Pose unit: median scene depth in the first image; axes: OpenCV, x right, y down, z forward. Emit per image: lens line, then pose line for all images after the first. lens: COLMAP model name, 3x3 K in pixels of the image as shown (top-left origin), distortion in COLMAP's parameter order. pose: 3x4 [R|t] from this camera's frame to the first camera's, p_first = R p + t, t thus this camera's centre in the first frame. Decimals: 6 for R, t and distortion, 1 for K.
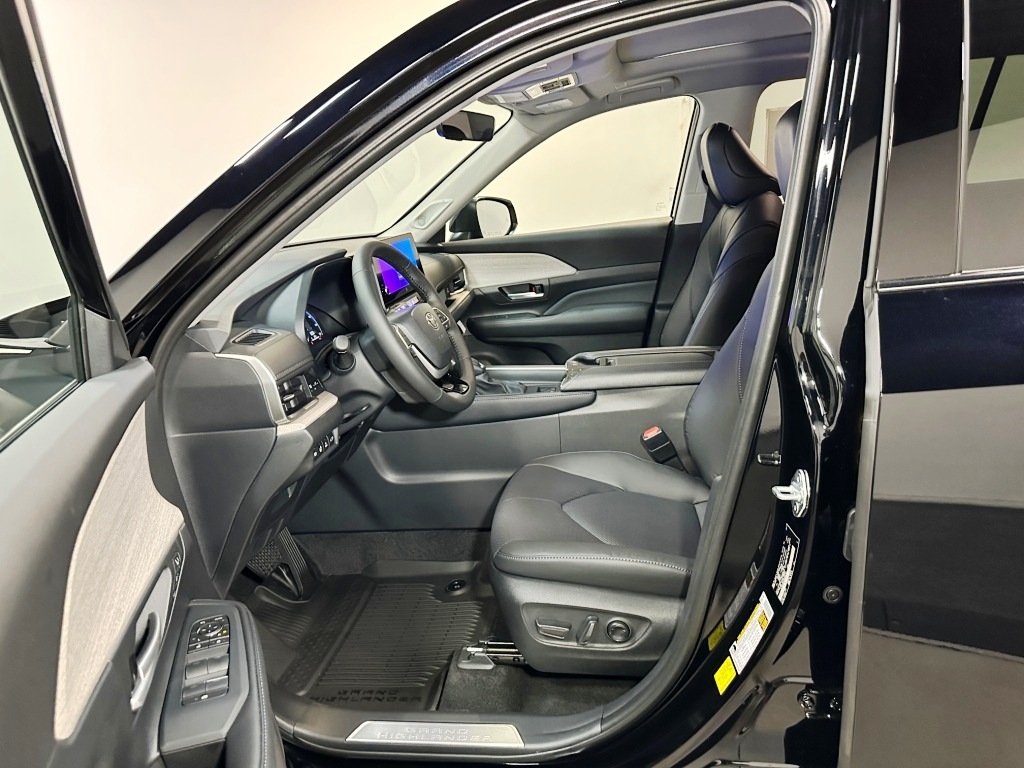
lens RADIAL K [[753.8, 0, 513.2], [0, 753.8, 407.7], [0, 0, 1]] dist [-0.002293, -0.005664]
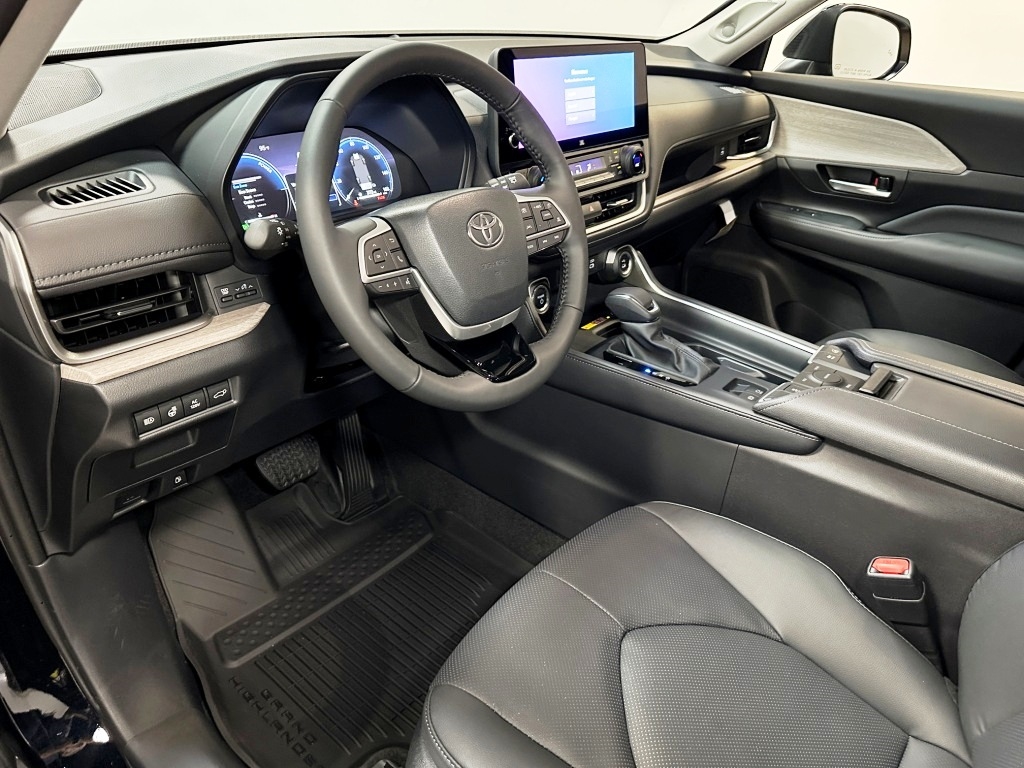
lens RADIAL K [[753.7, 0, 492.3], [0, 753.7, 383.6], [0, 0, 1]] dist [0.007818, -0.002120]
pose [[0.828067, 0.373605, -0.418000, 0.085645], [-0.275559, 0.920544, 0.276885, -0.091442], [0.488233, -0.114096, 0.865223, 0.311486]]
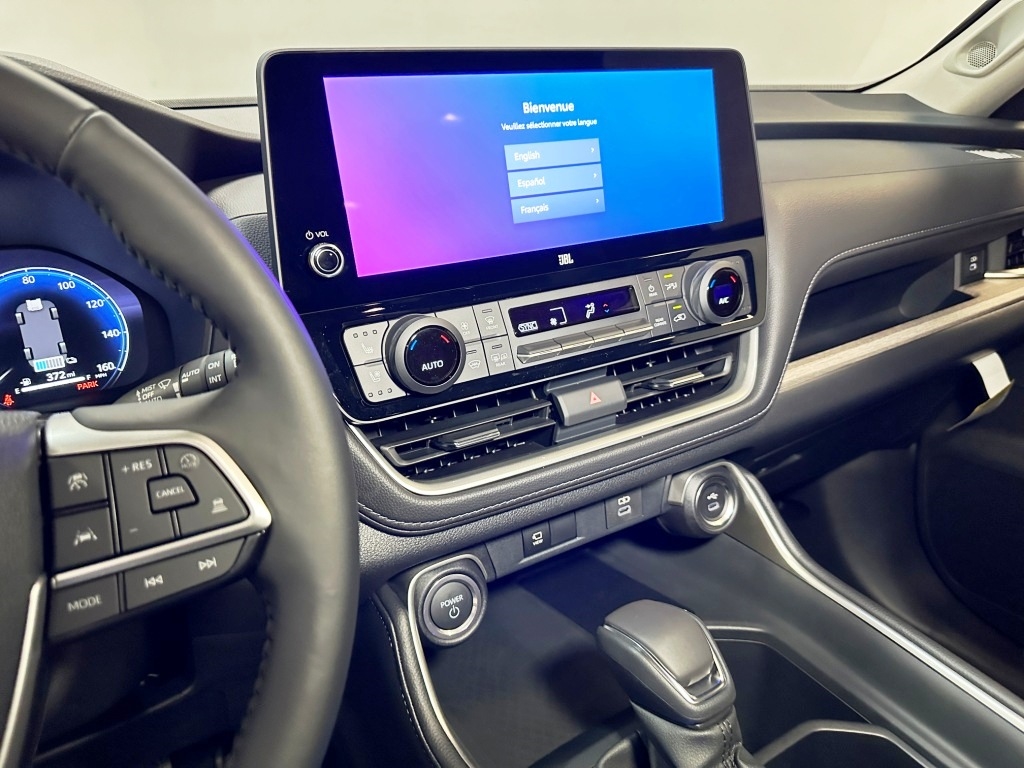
lens RADIAL K [[730.2, 0, 489.1], [0, 730.2, 379.9], [0, 0, 1]] dist [-0.001159, -0.004464]
pose [[0.610395, 0.319368, -0.724860, 0.031252], [-0.231250, 0.947098, 0.222552, -0.120658], [0.757589, 0.031780, 0.651958, 0.587670]]
